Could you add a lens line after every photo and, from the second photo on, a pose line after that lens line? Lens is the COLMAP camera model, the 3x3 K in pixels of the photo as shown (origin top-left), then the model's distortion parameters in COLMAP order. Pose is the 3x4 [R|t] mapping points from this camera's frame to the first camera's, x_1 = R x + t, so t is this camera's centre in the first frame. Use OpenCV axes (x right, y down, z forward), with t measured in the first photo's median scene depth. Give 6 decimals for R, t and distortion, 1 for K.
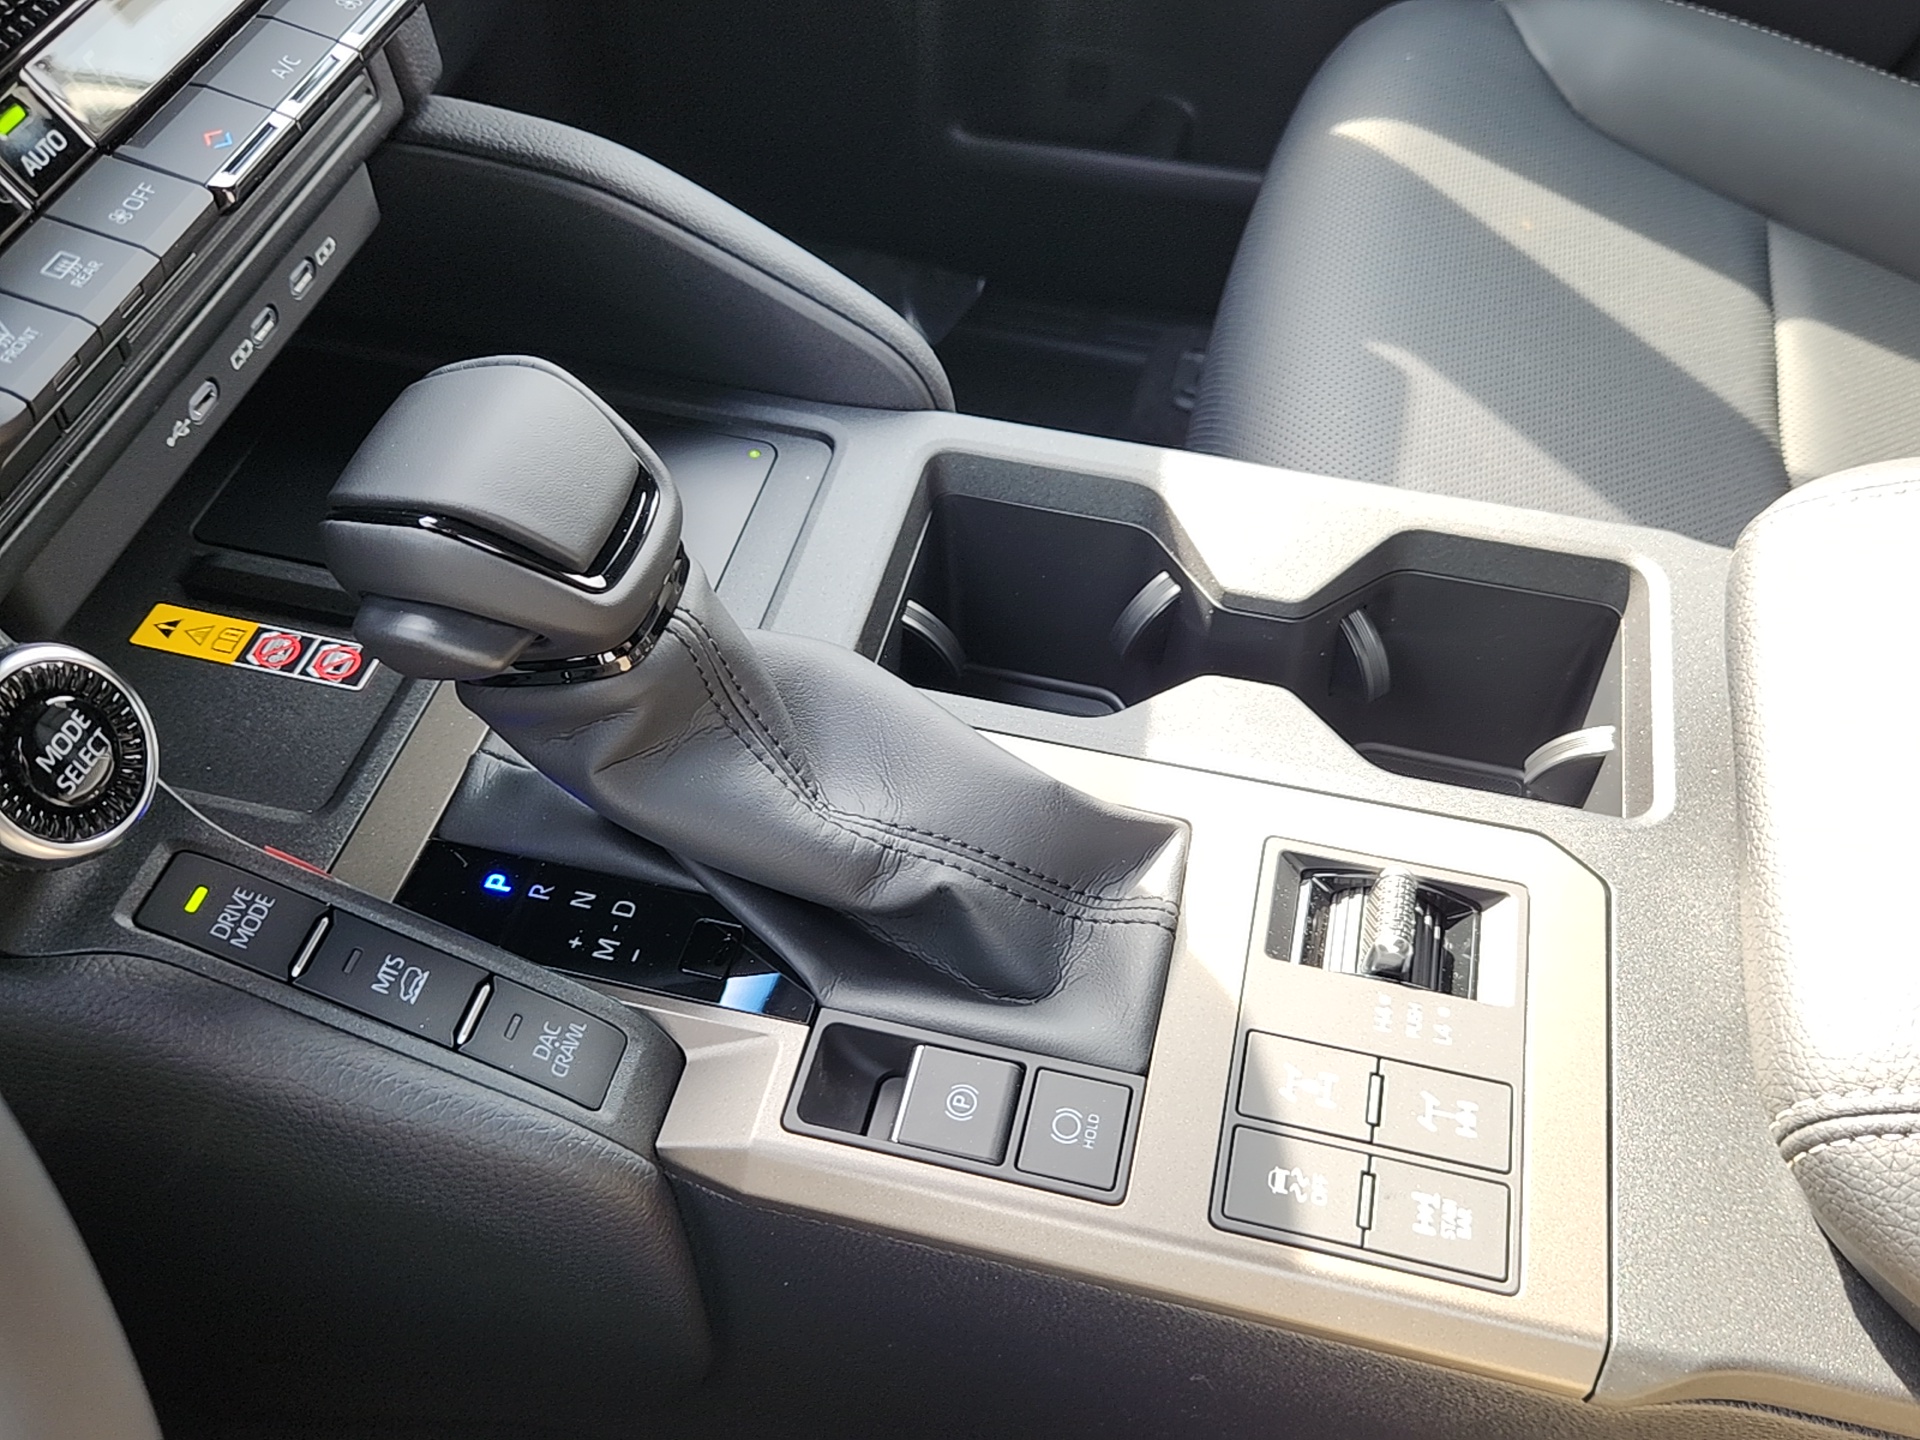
lens RADIAL K [[1676.1, 0, 960.0], [0, 1676.1, 720.0], [0, 0, 1]] dist [0.025867, -0.050368]
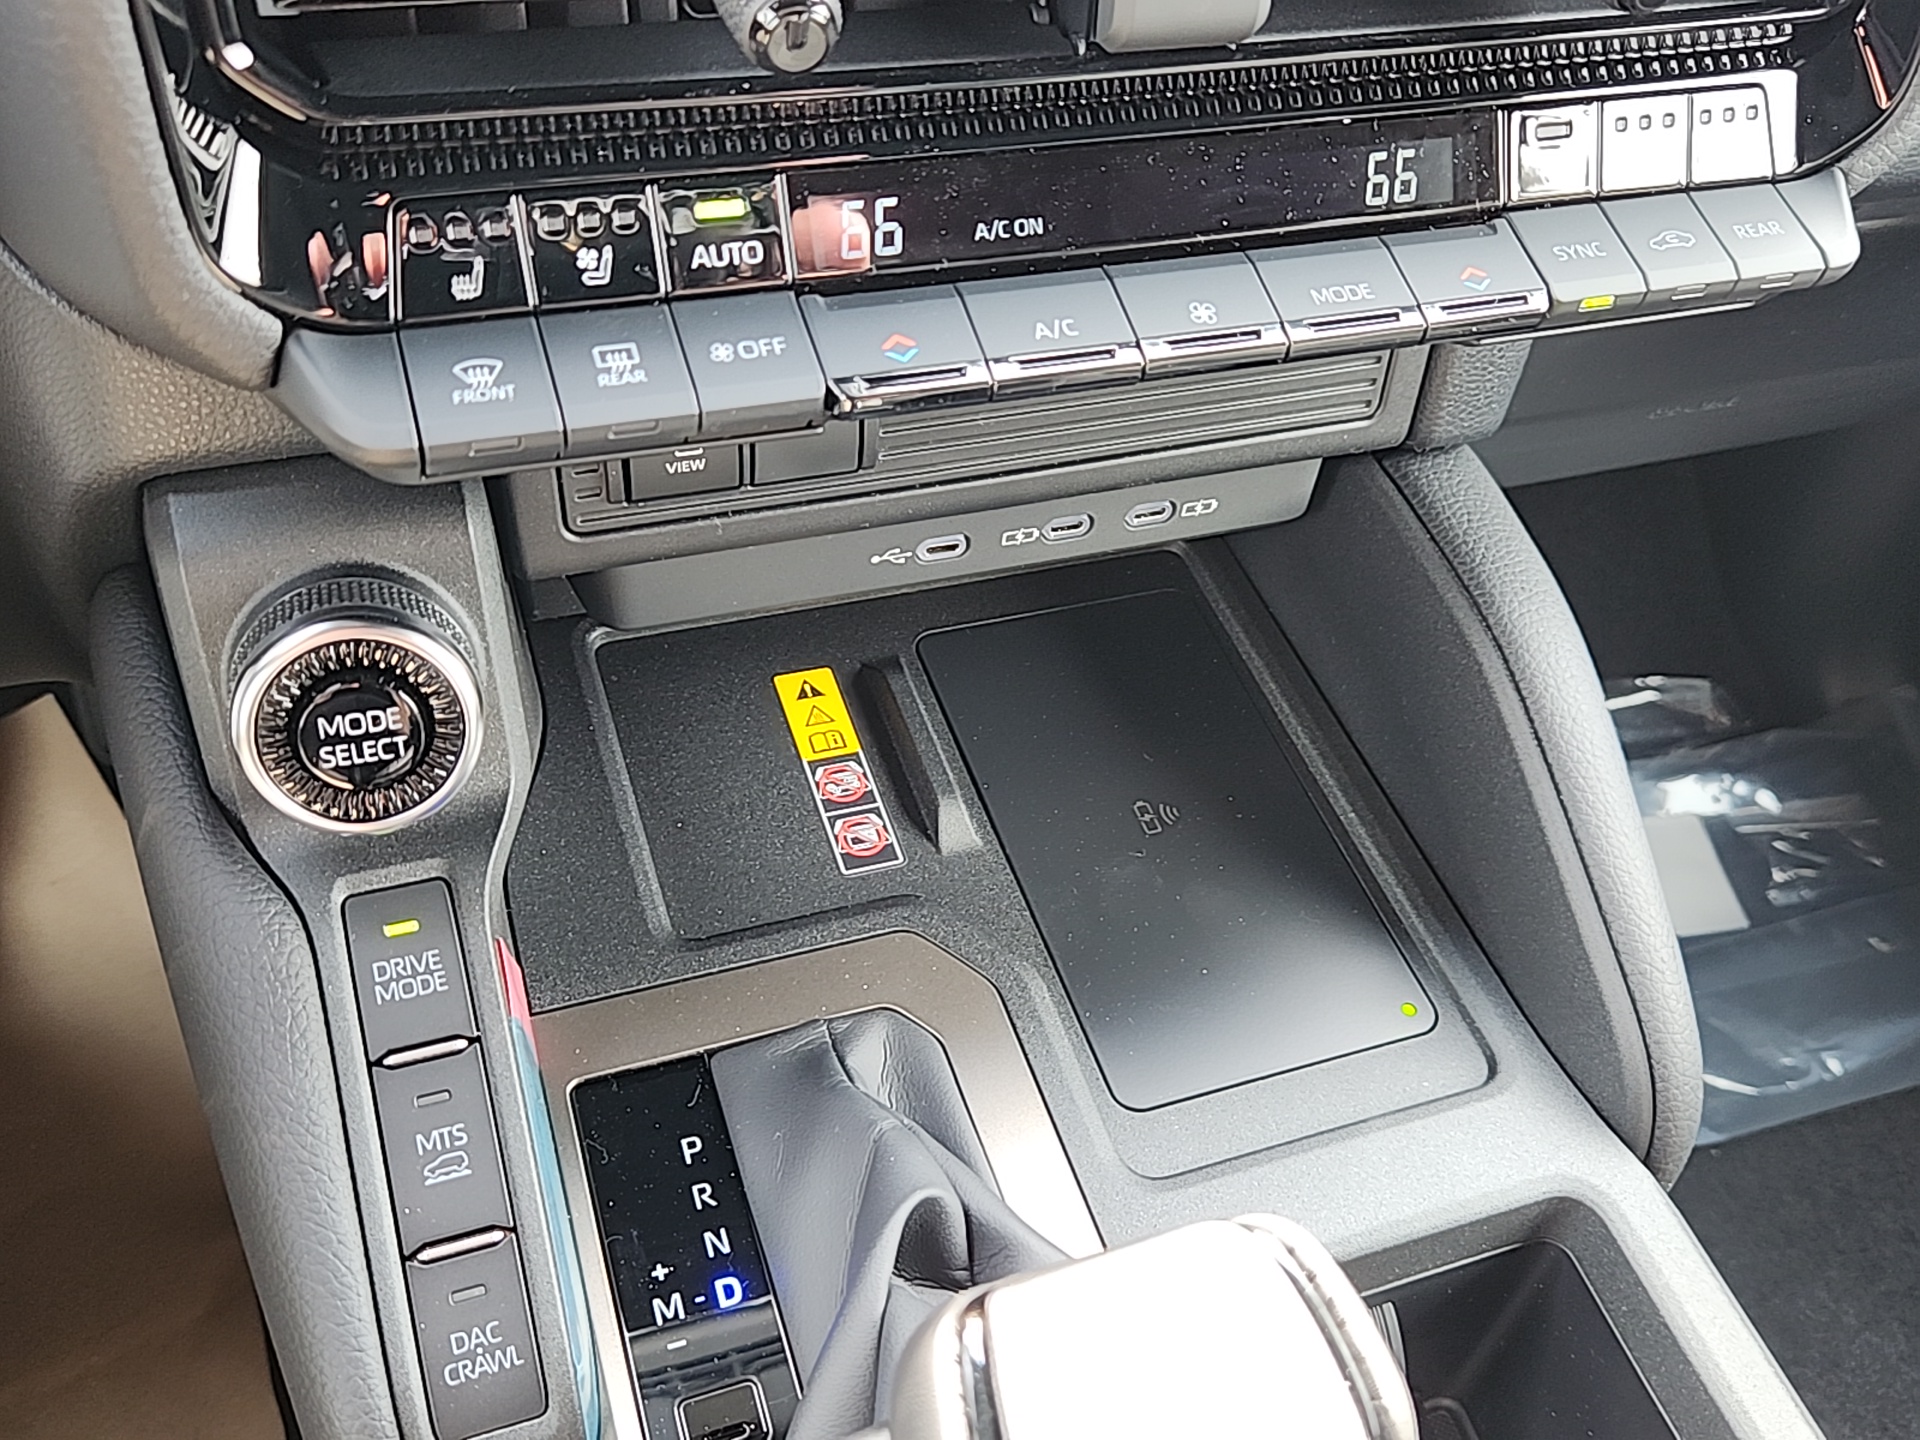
lens RADIAL K [[1676.1, 0, 960.0], [0, 1676.1, 720.0], [0, 0, 1]] dist [0.025867, -0.050368]
pose [[0.549466, 0.646237, -0.529589, 0.112440], [-0.704629, 0.699024, 0.121917, -0.253140], [0.448982, 0.306174, 0.839448, 0.264958]]
